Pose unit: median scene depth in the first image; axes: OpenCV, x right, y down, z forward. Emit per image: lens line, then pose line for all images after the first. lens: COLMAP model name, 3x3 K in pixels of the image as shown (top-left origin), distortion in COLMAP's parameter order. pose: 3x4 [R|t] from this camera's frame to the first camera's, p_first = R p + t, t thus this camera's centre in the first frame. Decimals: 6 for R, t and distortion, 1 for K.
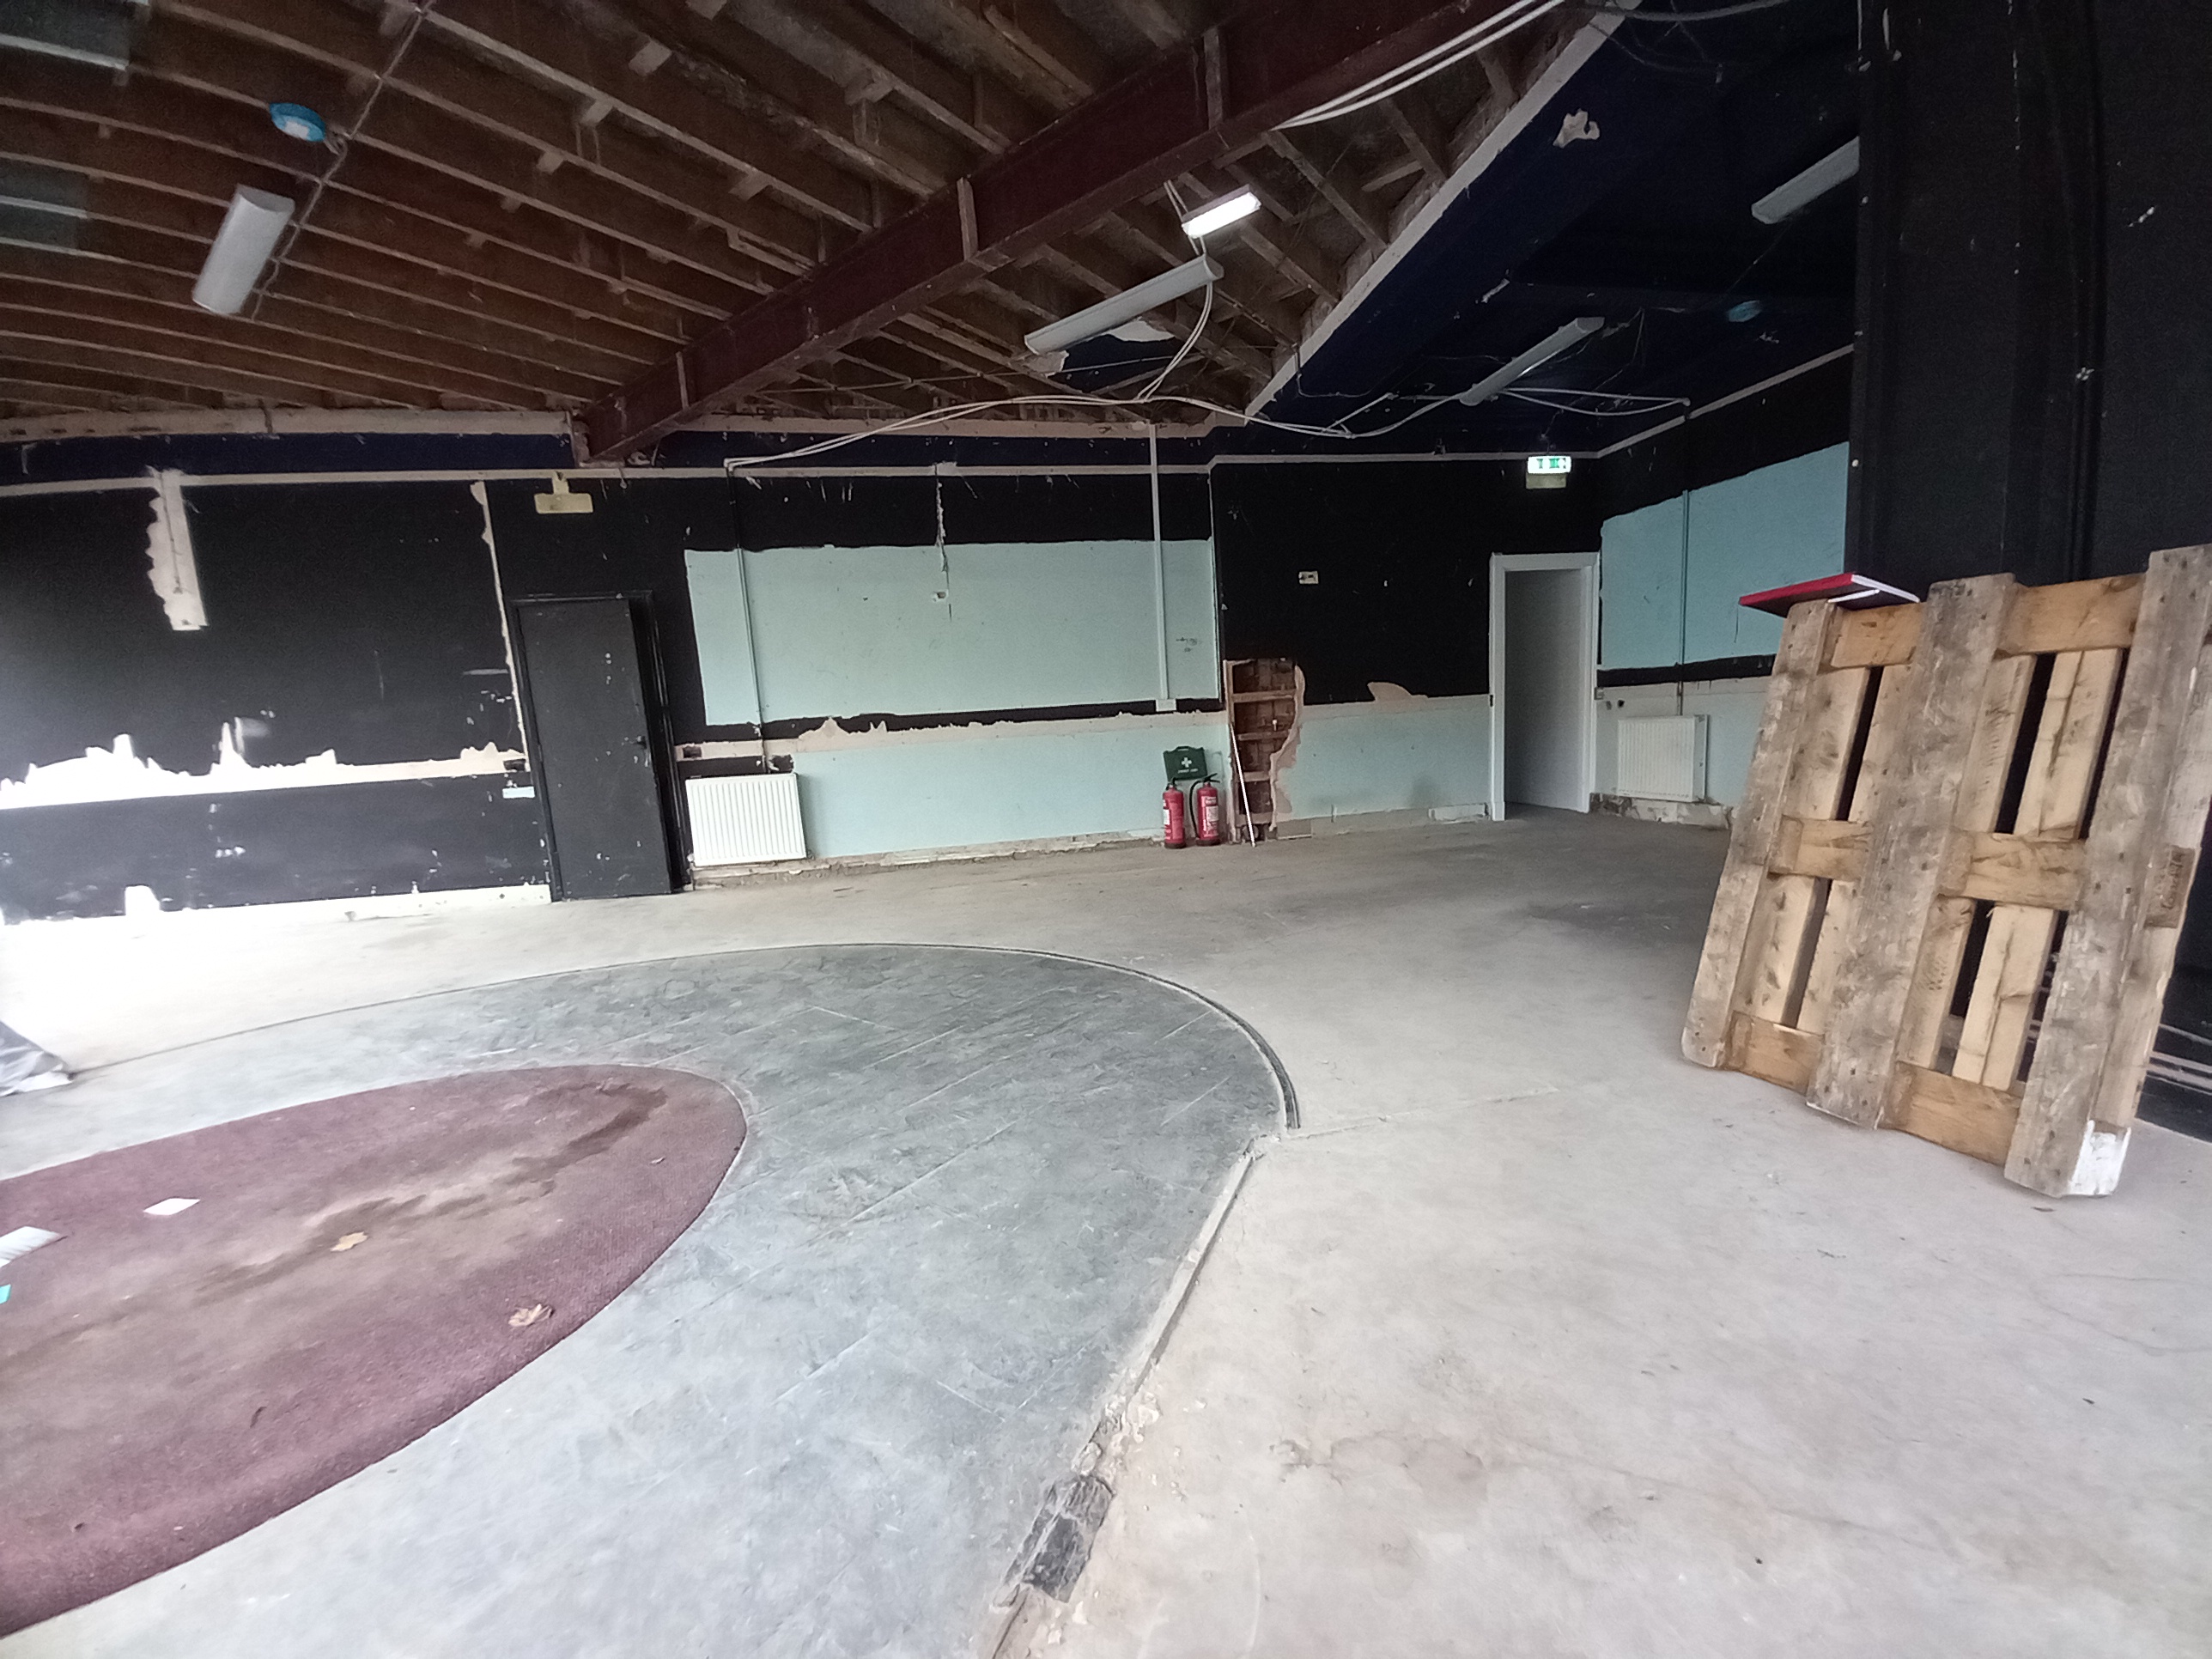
lens RADIAL K [[881.1, 0, 1106.9], [0, 881.1, 836.5], [0, 0, 1]] dist [0.000104, -0.004033]
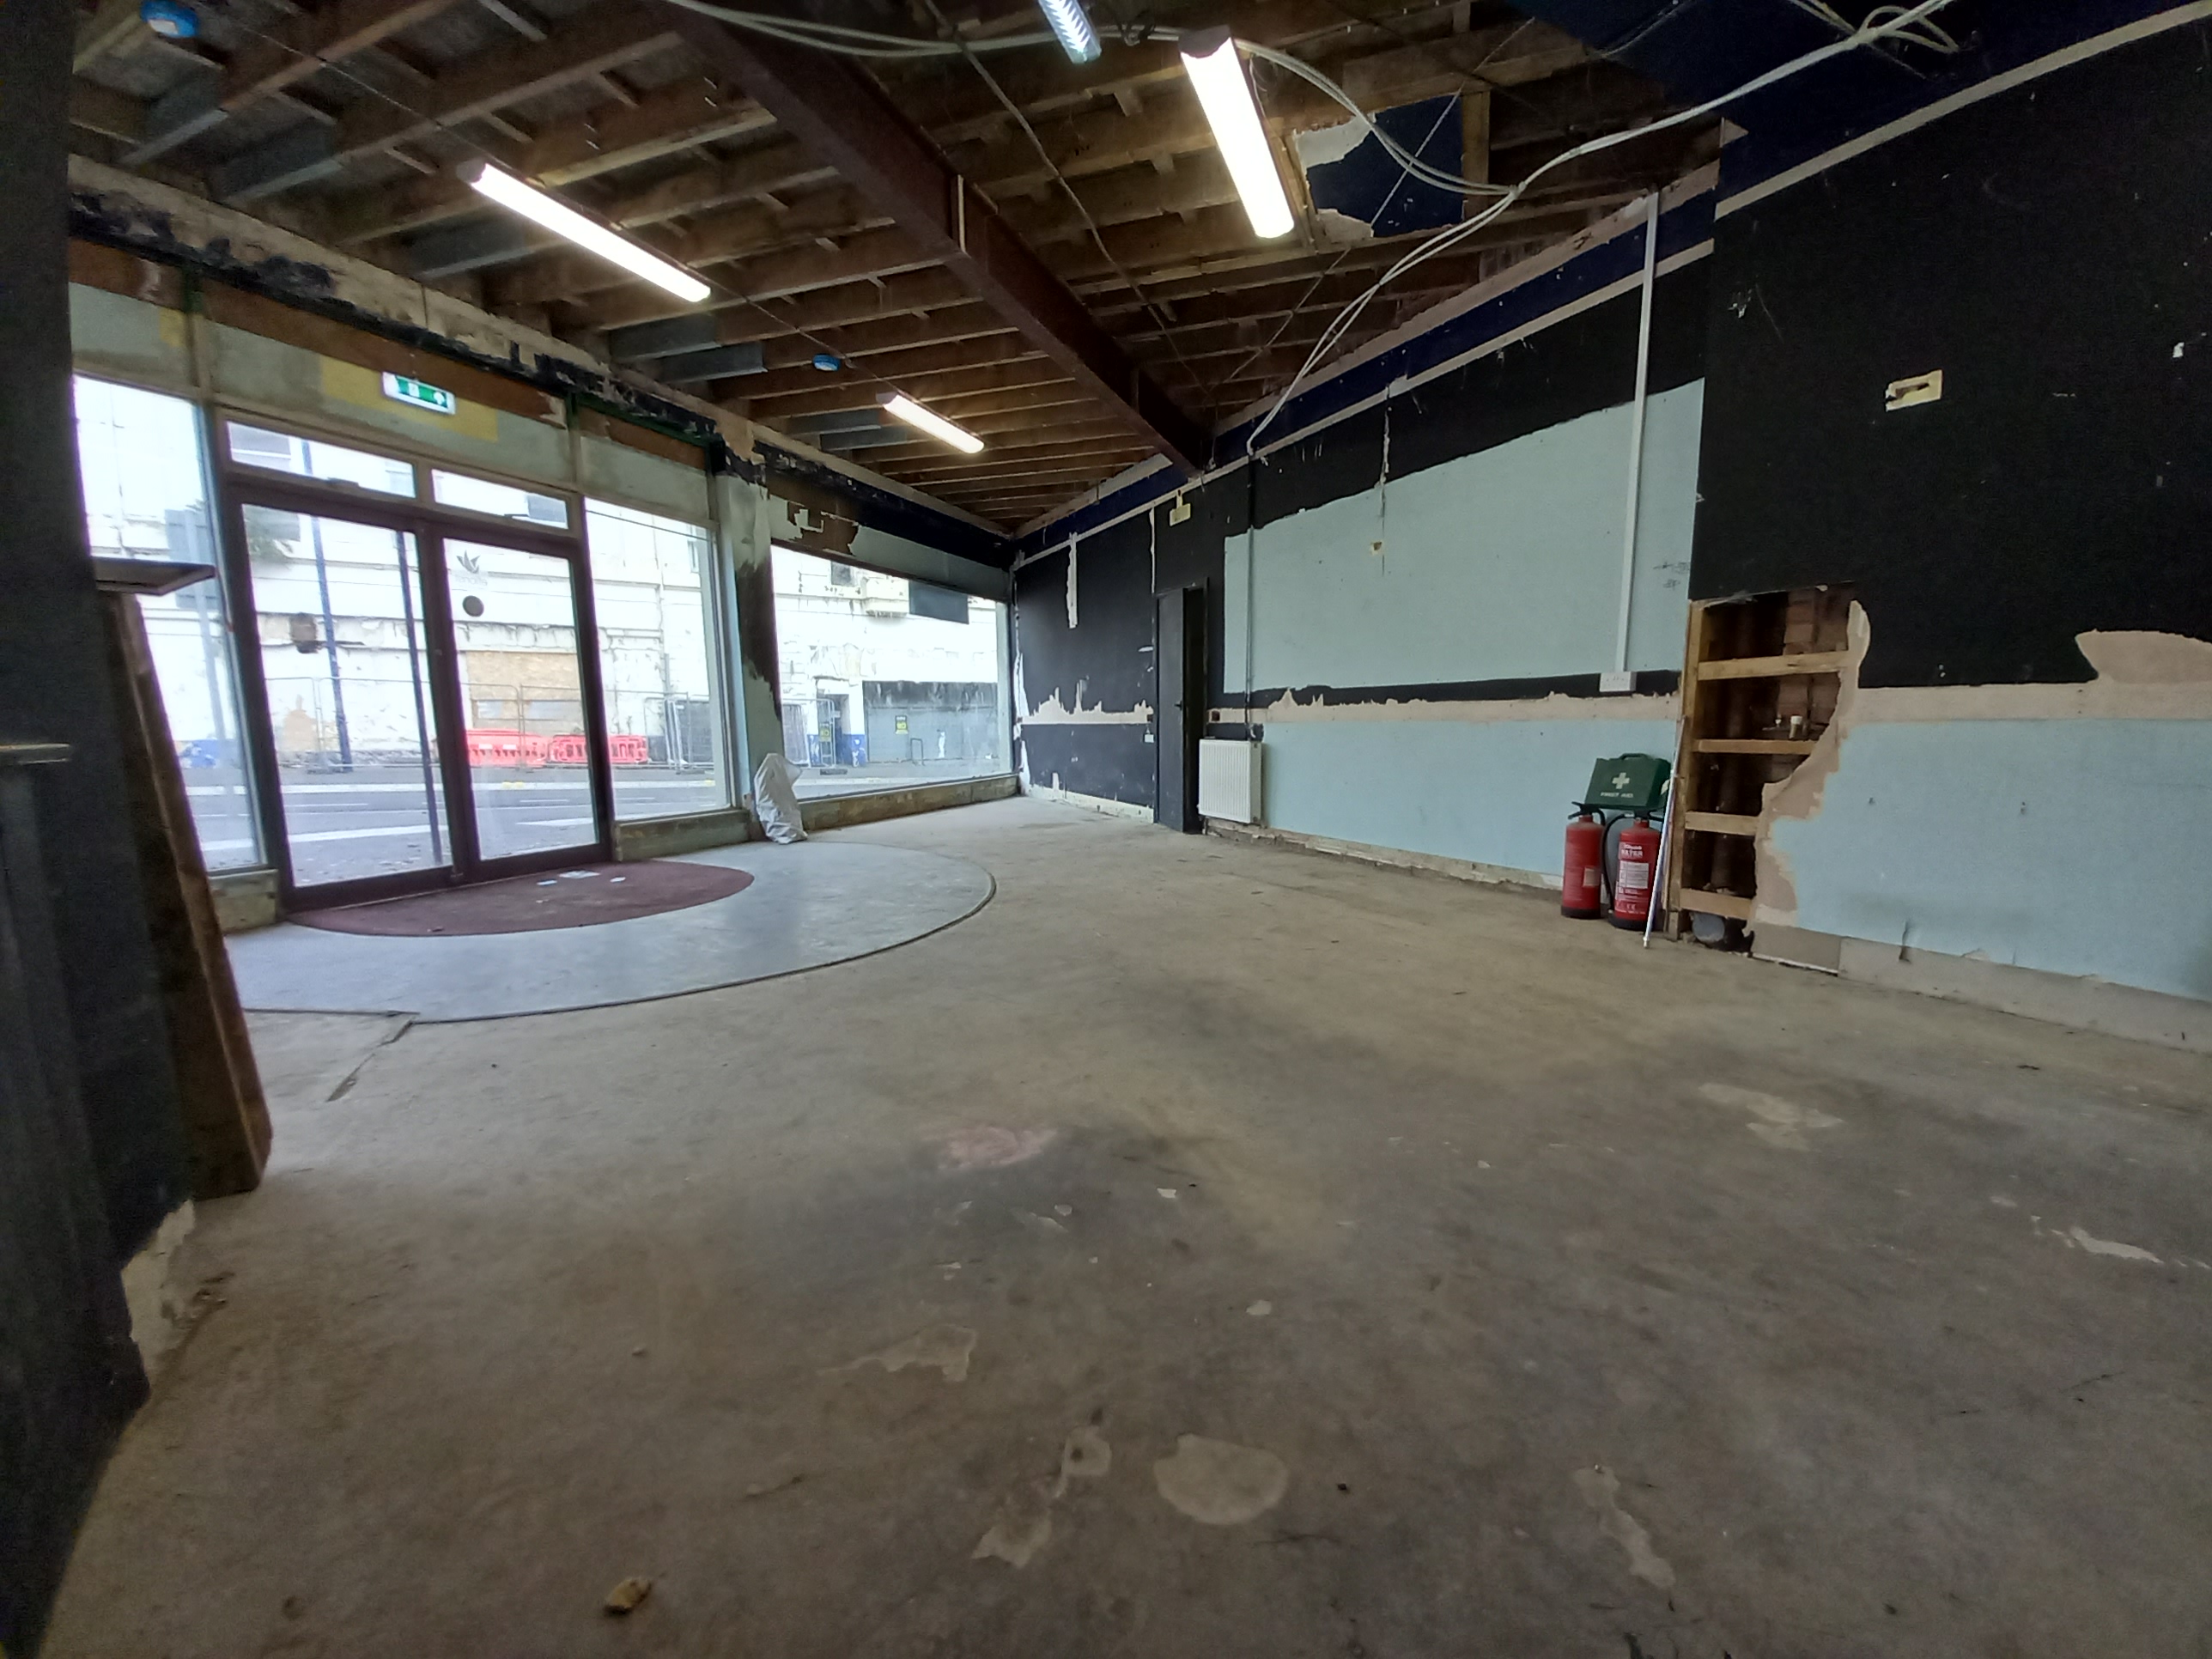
lens RADIAL K [[881.1, 0, 1152.5], [0, 881.1, 844.1], [0, 0, 1]] dist [0.000104, -0.004033]
pose [[0.286041, 0.190694, -0.939051, 0.599550], [-0.138074, 0.977973, 0.156540, -0.097768], [0.948217, 0.084882, 0.306070, 0.564533]]
